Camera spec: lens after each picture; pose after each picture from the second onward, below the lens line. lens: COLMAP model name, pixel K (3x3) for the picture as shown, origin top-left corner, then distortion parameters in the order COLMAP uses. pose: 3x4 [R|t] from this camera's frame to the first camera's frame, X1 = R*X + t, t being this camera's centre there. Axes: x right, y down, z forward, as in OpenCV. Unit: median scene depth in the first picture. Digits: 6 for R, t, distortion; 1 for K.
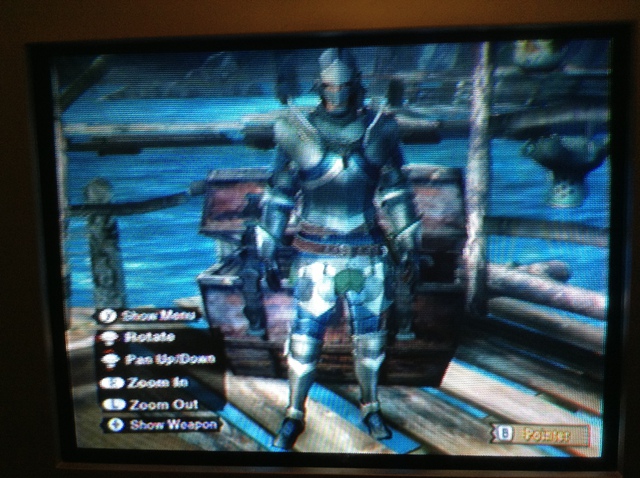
lens RADIAL K [[594.8, 0, 283.9], [0, 594.8, 172.8], [0, 0, 1]] dist [0.056873, 0.014307]
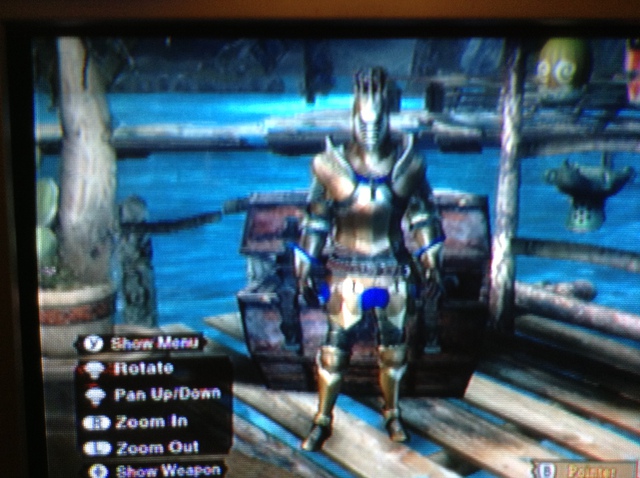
lens RADIAL K [[721.6, 0, 352.8], [0, 721.6, 220.5], [0, 0, 1]] dist [0.158971, -0.013331]
pose [[0.997338, 0.013034, 0.071737, -0.028306], [-0.017659, 0.997780, 0.064219, -0.032383], [-0.070741, -0.065314, 0.995354, -0.220325]]
